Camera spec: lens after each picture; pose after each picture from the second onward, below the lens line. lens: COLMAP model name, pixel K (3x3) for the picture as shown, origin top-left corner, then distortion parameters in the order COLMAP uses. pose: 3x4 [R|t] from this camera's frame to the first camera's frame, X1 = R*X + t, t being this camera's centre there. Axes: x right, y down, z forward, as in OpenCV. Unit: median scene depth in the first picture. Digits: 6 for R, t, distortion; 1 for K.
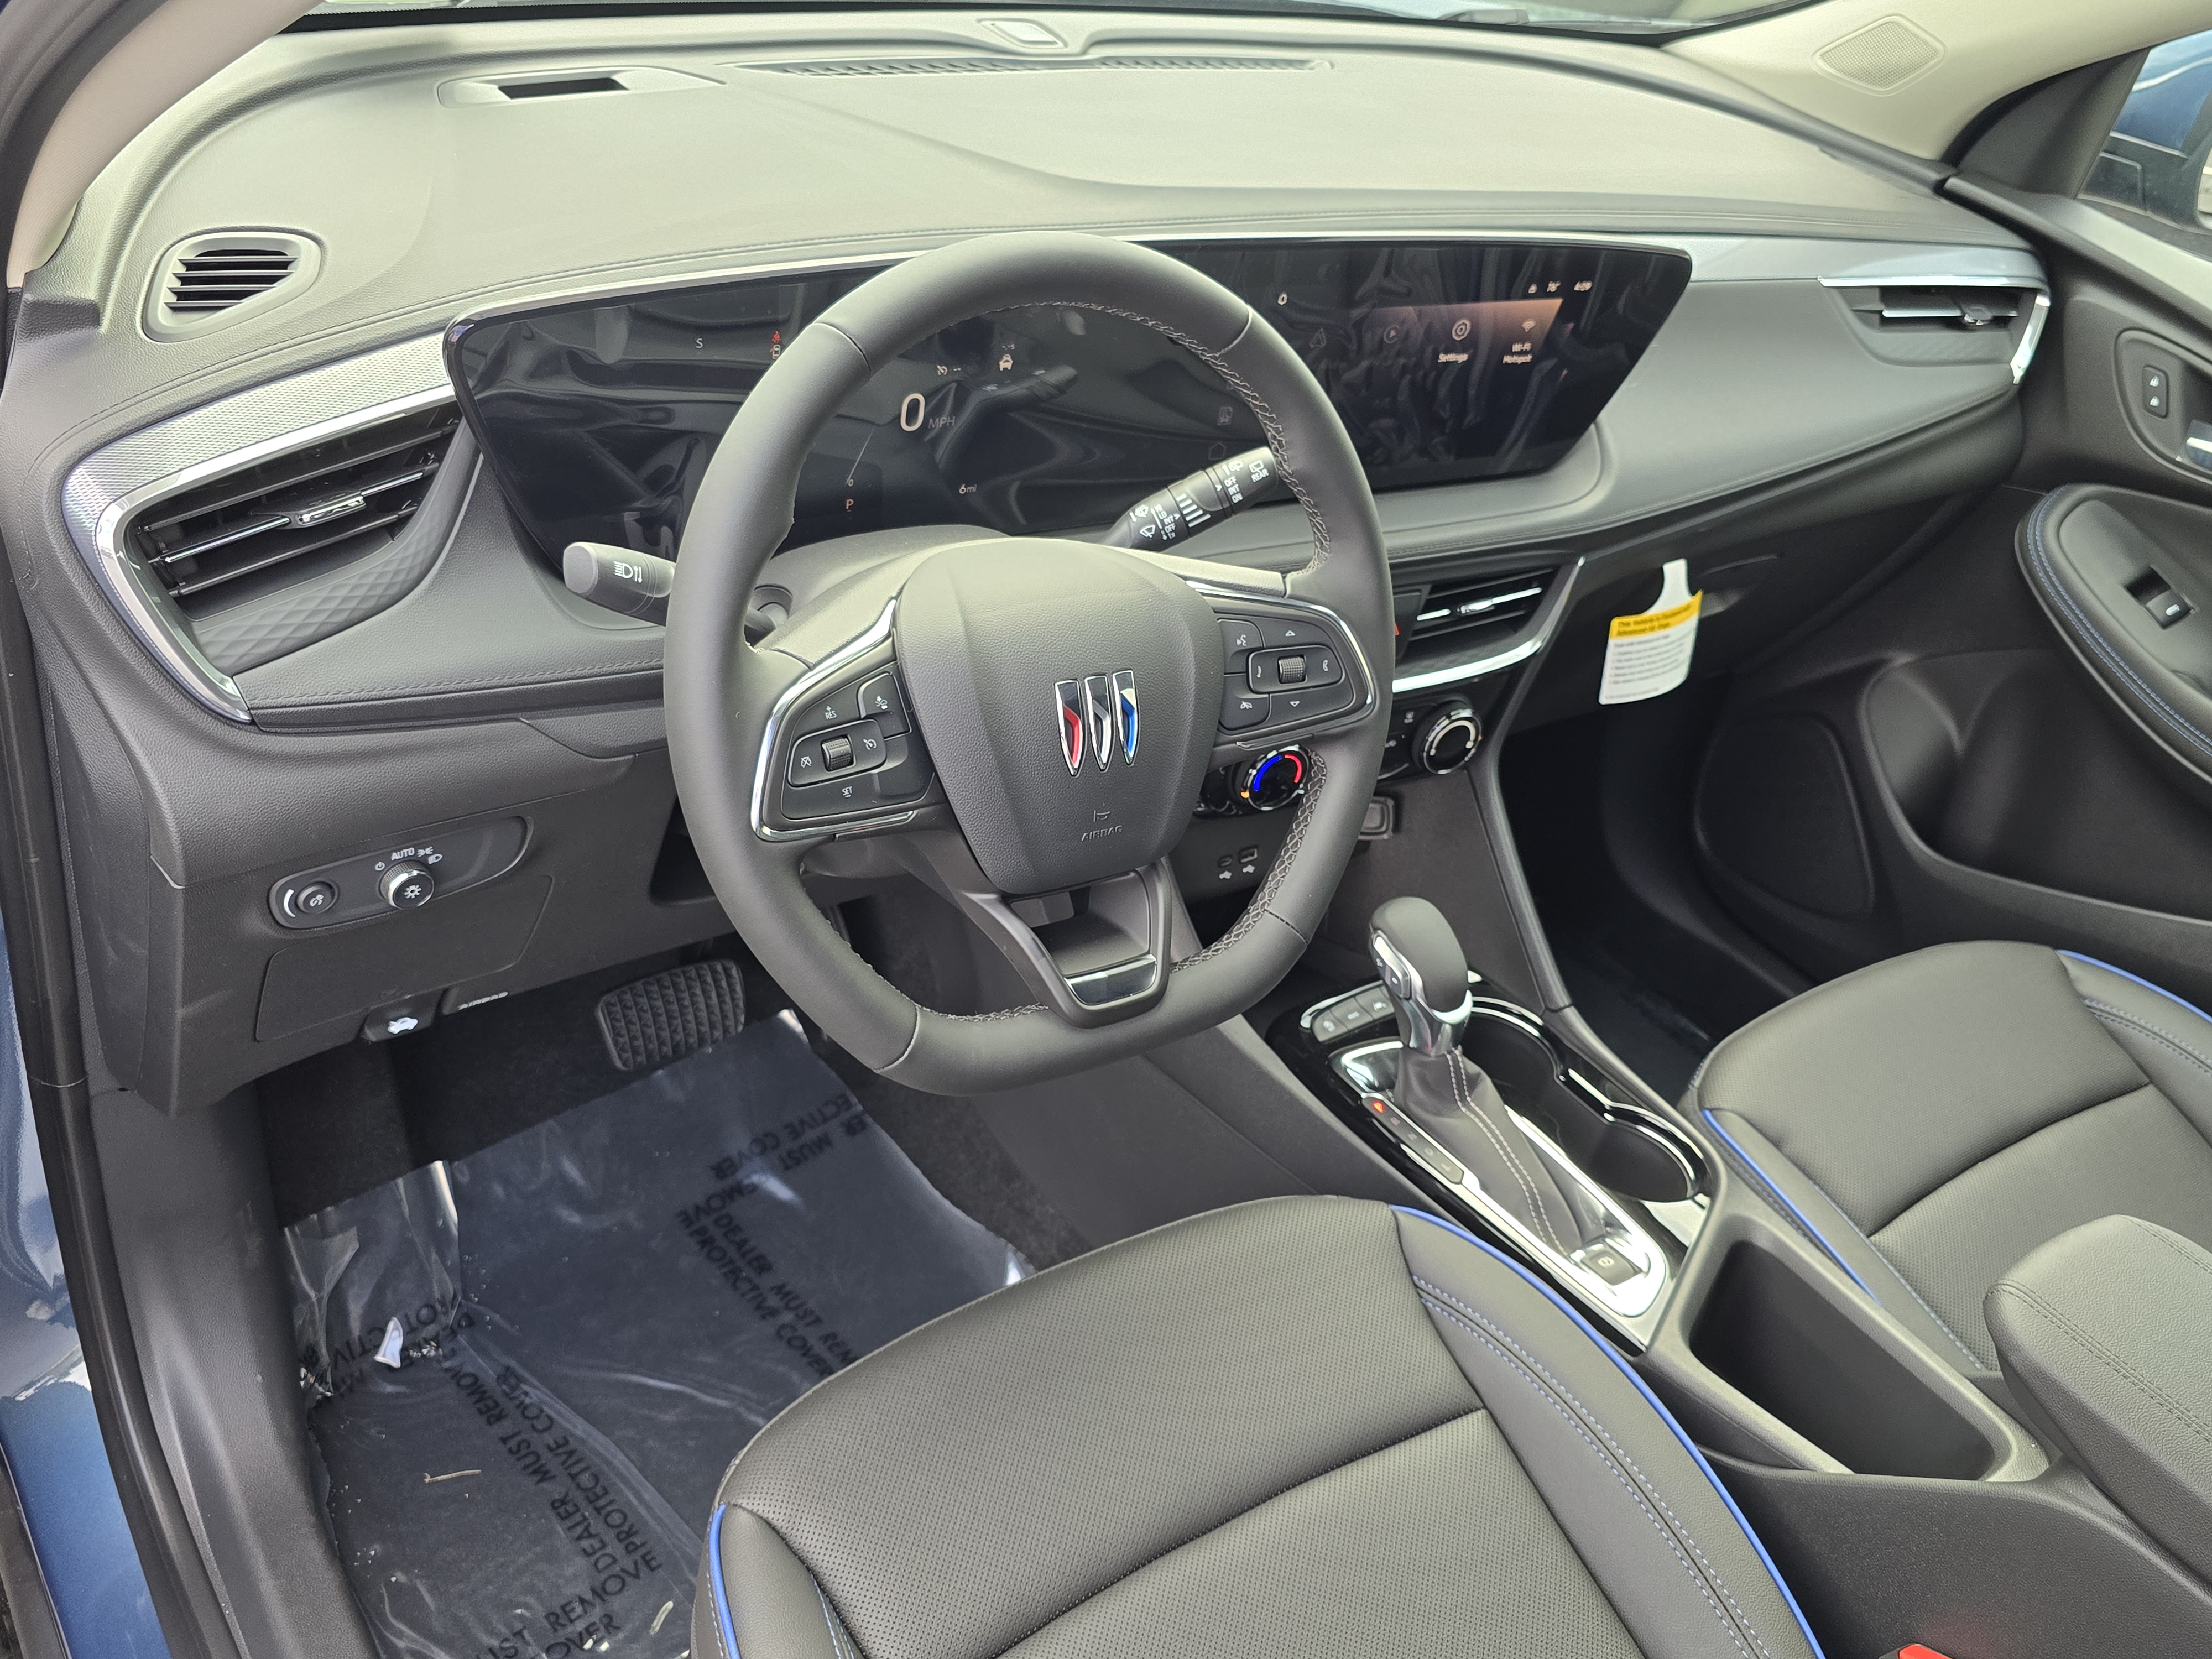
lens RADIAL K [[1884.9, 0, 1103.4], [0, 1884.9, 878.8], [0, 0, 1]] dist [0.015380, -0.005853]
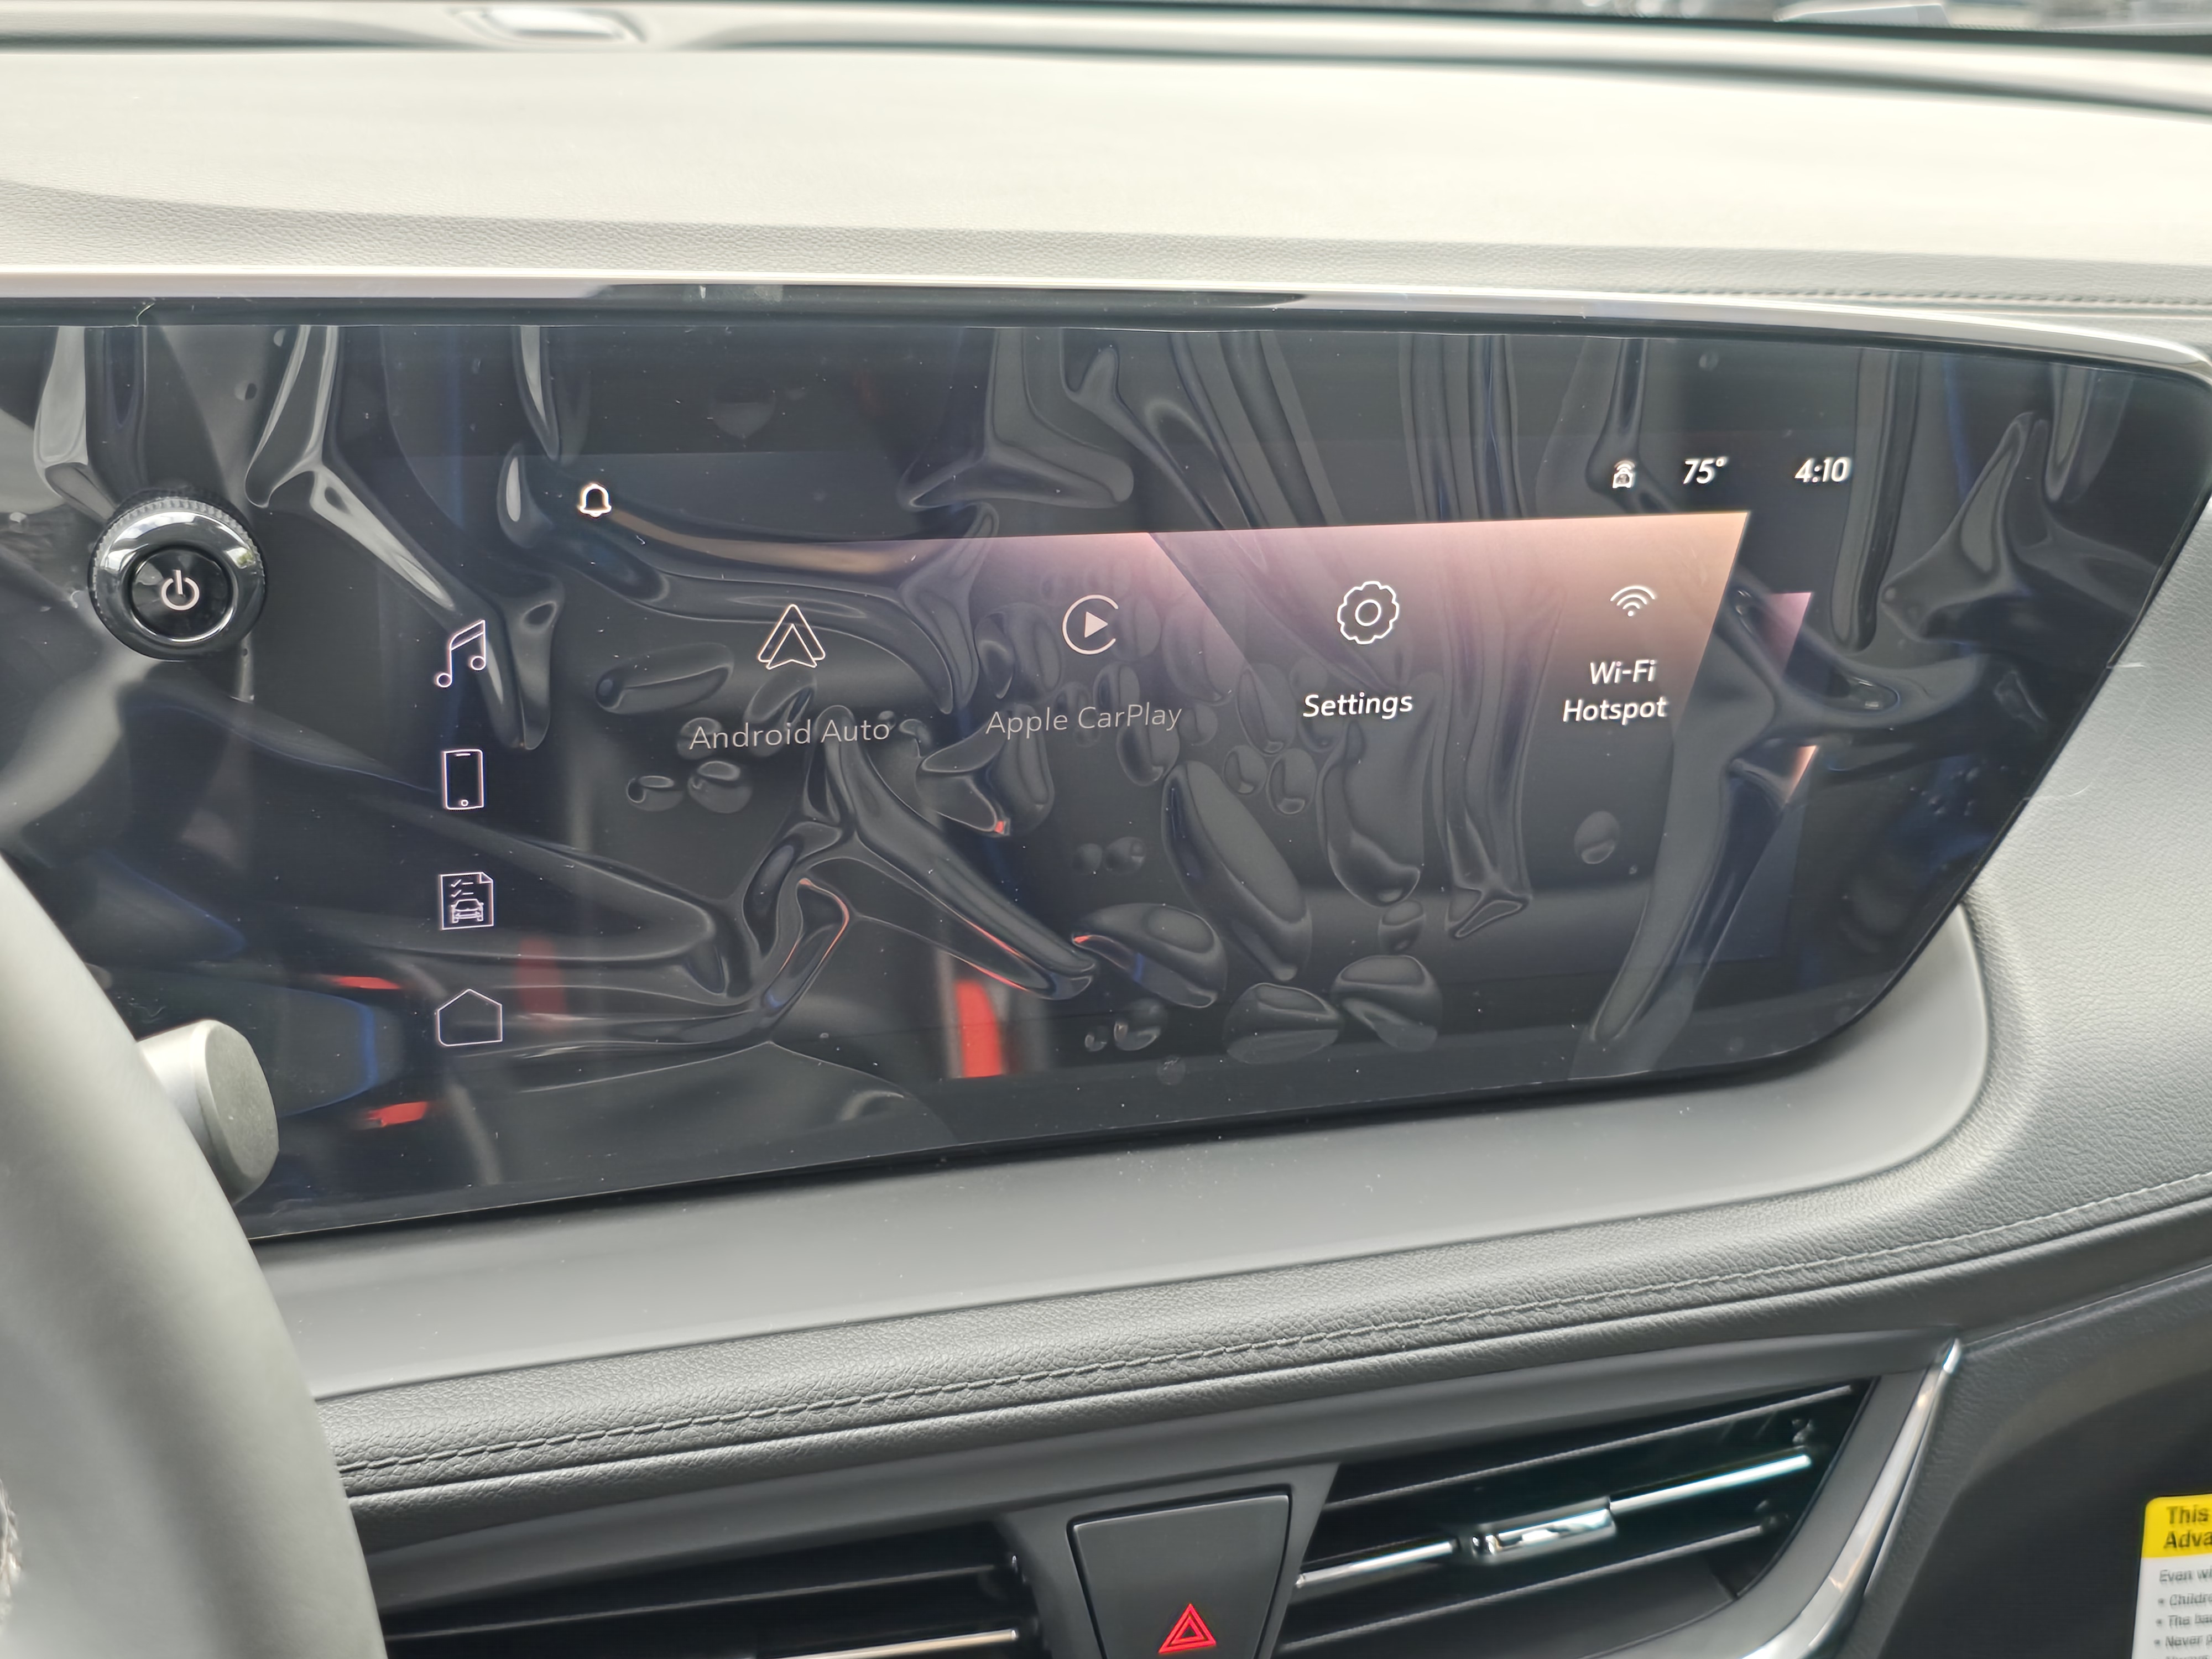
lens RADIAL K [[2827.3, 0, 1106.0], [0, 2827.3, 829.5], [0, 0, 1]] dist [0.004202, -0.093379]
pose [[0.980911, -0.019343, -0.193495, 0.223153], [-0.033826, 0.962898, -0.267737, -0.132108], [0.191495, 0.269172, 0.943863, 0.557843]]
